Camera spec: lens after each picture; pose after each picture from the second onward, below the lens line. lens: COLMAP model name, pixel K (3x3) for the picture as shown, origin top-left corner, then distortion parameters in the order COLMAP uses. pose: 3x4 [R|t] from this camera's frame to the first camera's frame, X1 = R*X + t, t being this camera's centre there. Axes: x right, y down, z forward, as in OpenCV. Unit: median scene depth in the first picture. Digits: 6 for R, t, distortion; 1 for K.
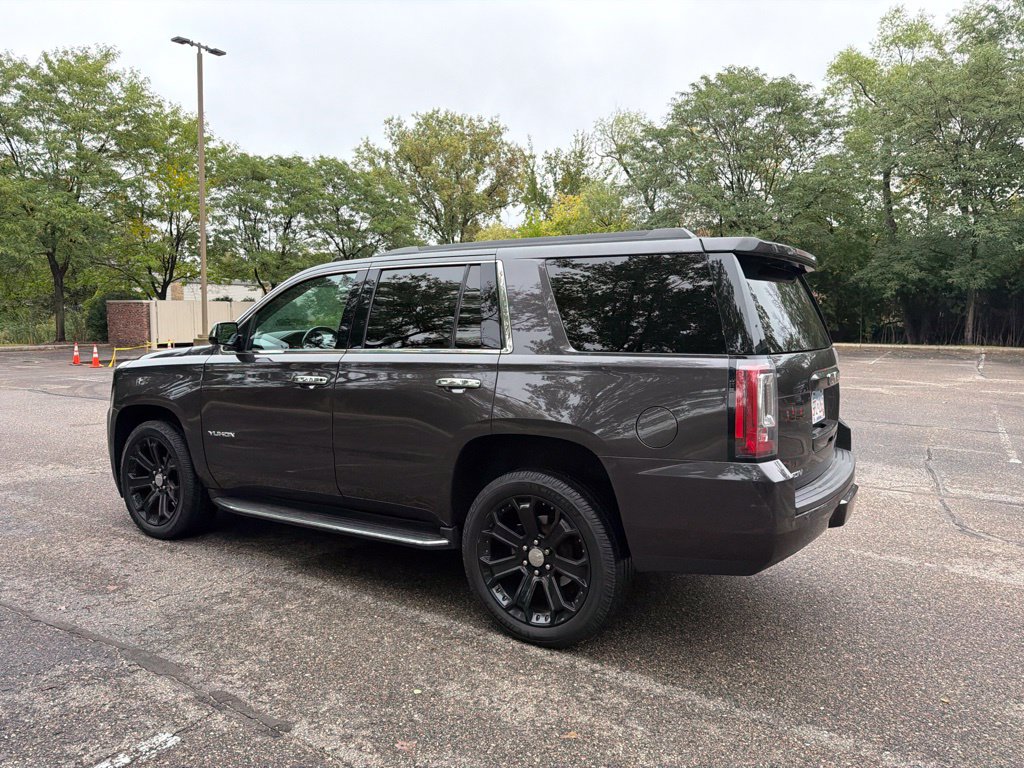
lens RADIAL K [[725.1, 0, 518.1], [0, 725.1, 363.2], [0, 0, 1]] dist [0.021278, -0.024535]
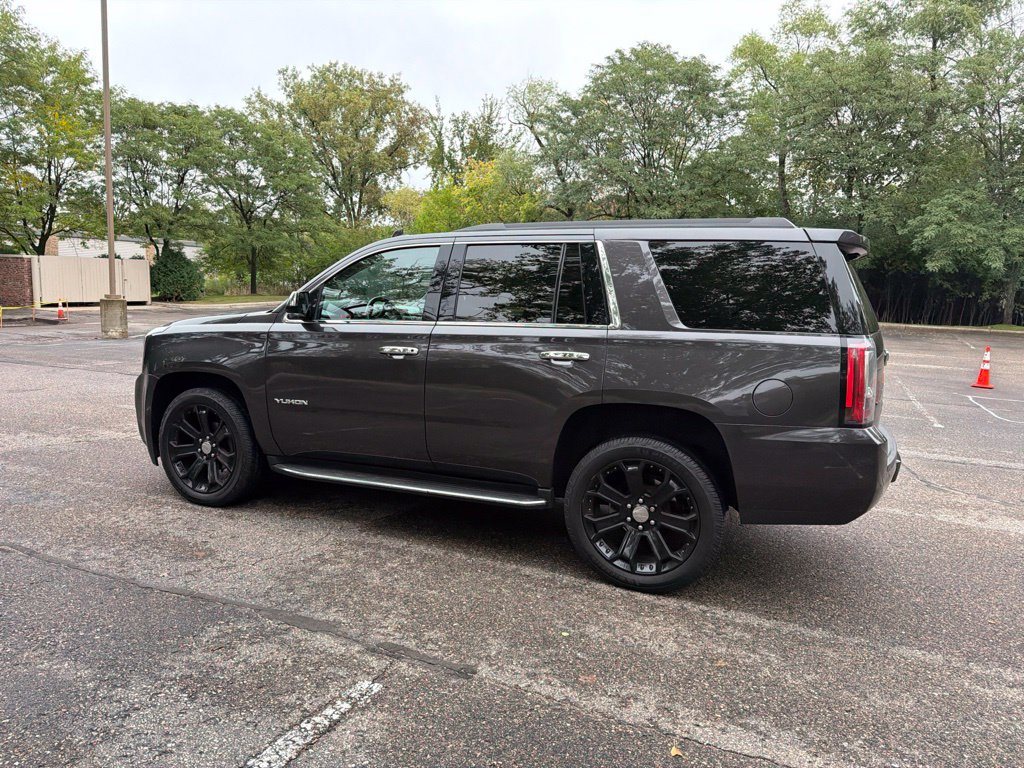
lens RADIAL K [[721.8, 0, 514.6], [0, 721.8, 372.3], [0, 0, 1]] dist [0.031027, -0.040075]
pose [[0.988886, 0.007578, 0.148480, -0.291407], [-0.016284, 0.998213, 0.057501, -0.007479], [-0.147779, -0.059280, 0.987242, -0.041512]]
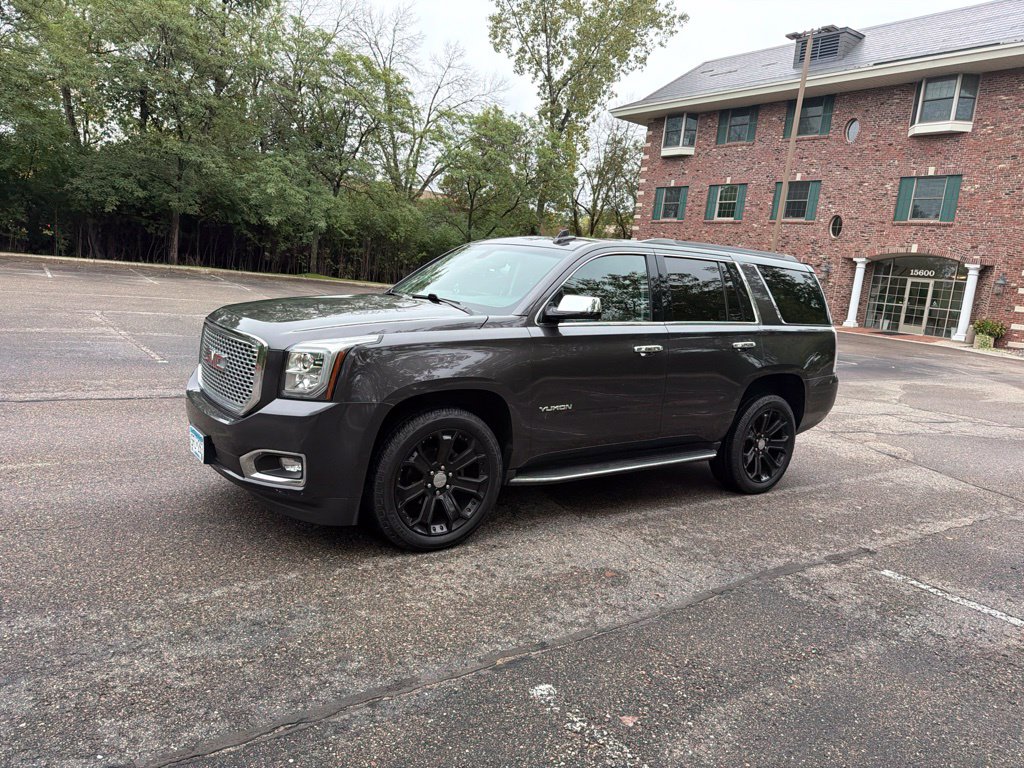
lens RADIAL K [[720.1, 0, 516.4], [0, 720.1, 373.4], [0, 0, 1]] dist [0.029685, -0.036961]
pose [[0.362579, -0.100662, 0.926501, -1.539158], [-0.033557, 0.992095, 0.120921, -0.074678], [-0.931349, -0.074934, 0.356335, 0.831215]]
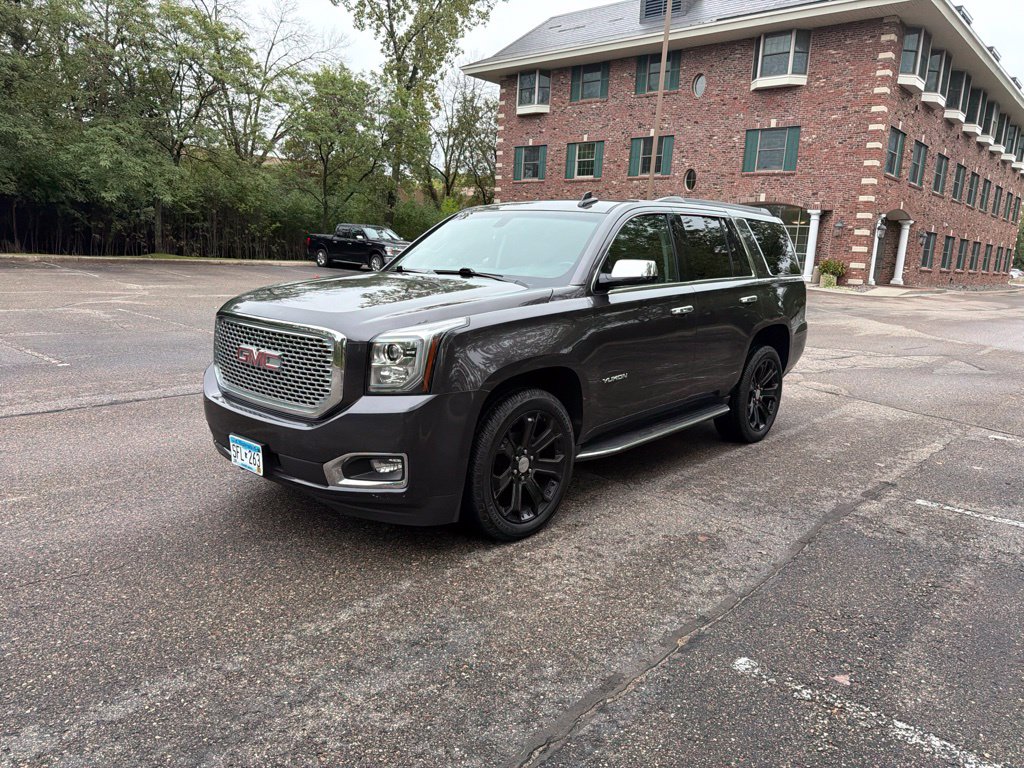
lens RADIAL K [[721.7, 0, 509.4], [0, 721.7, 381.8], [0, 0, 1]] dist [0.030088, -0.039572]
pose [[0.165484, -0.179832, 0.969678, -1.573137], [0.023487, 0.983674, 0.178420, -0.080994], [-0.985933, -0.006751, 0.167006, 1.147548]]
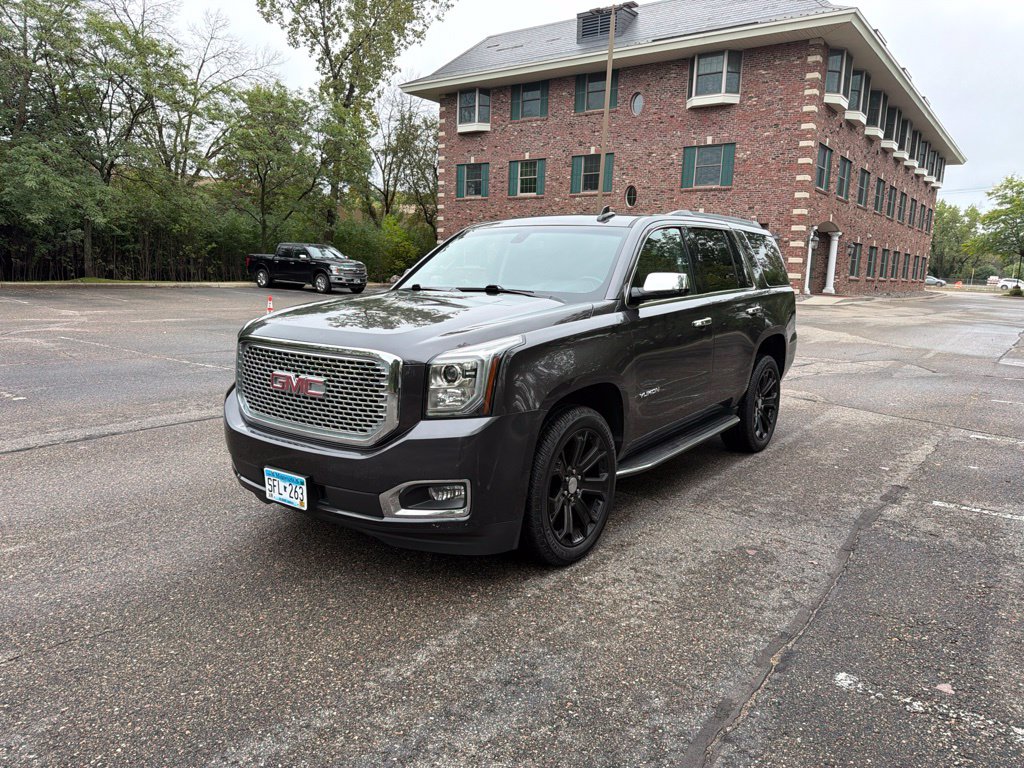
lens RADIAL K [[720.7, 0, 514.5], [0, 720.7, 382.9], [0, 0, 1]] dist [0.028297, -0.034497]
pose [[0.070083, -0.163626, 0.984030, -1.558611], [0.041658, 0.986075, 0.160999, -0.084767], [-0.996671, 0.029710, 0.075924, 1.293179]]
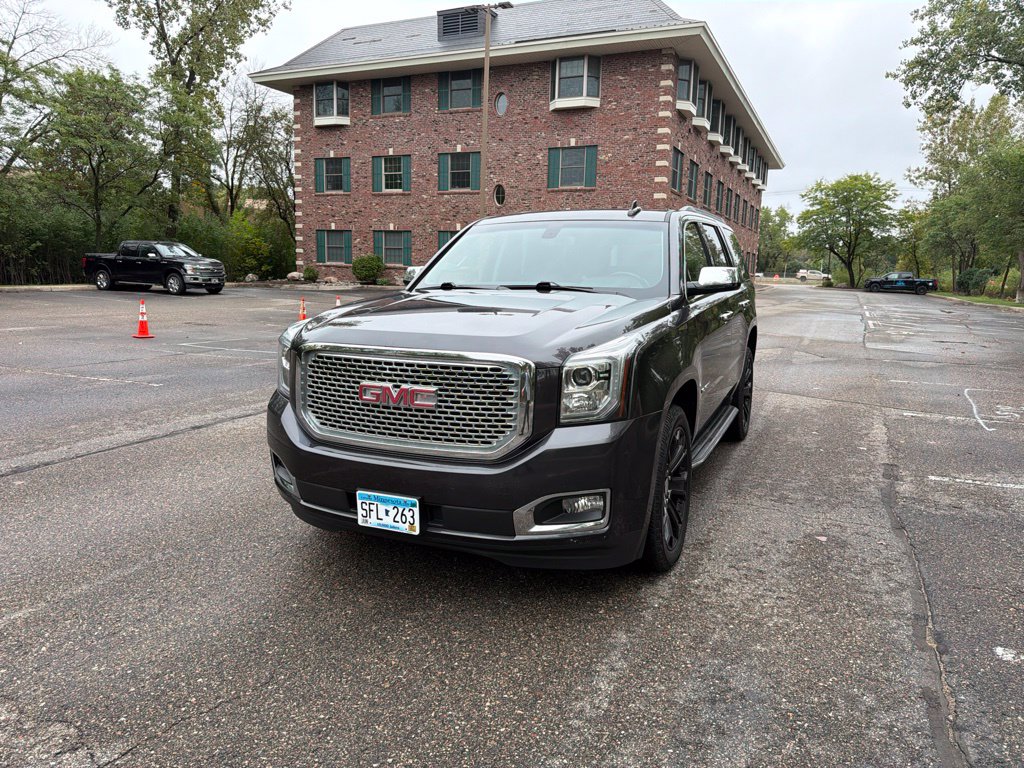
lens RADIAL K [[721.8, 0, 514.6], [0, 721.8, 372.3], [0, 0, 1]] dist [0.031027, -0.040075]
pose [[-0.141640, -0.150628, 0.978391, -1.495979], [0.049211, 0.986062, 0.158933, -0.095545], [-0.988694, 0.070659, -0.132253, 1.599677]]
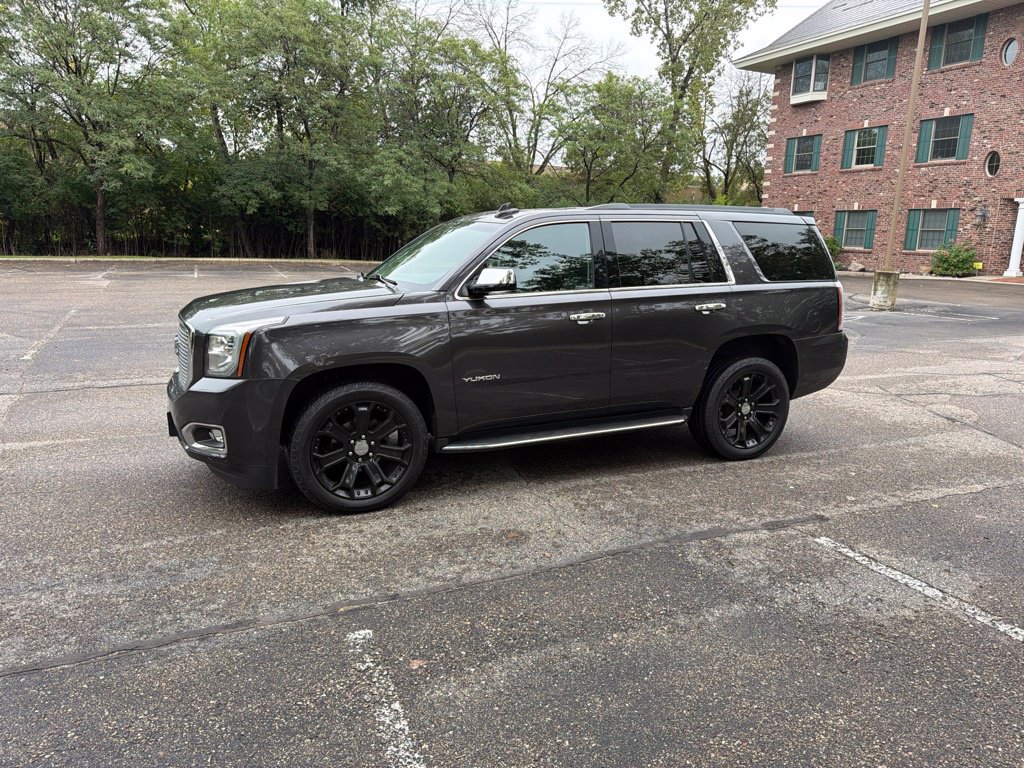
lens RADIAL K [[719.6, 0, 513.1], [0, 719.6, 371.9], [0, 0, 1]] dist [0.046286, -0.068319]
pose [[0.546113, -0.147373, 0.824646, -1.414218], [0.034186, 0.987504, 0.153838, -0.075334], [-0.837014, -0.055822, 0.544327, 0.487678]]
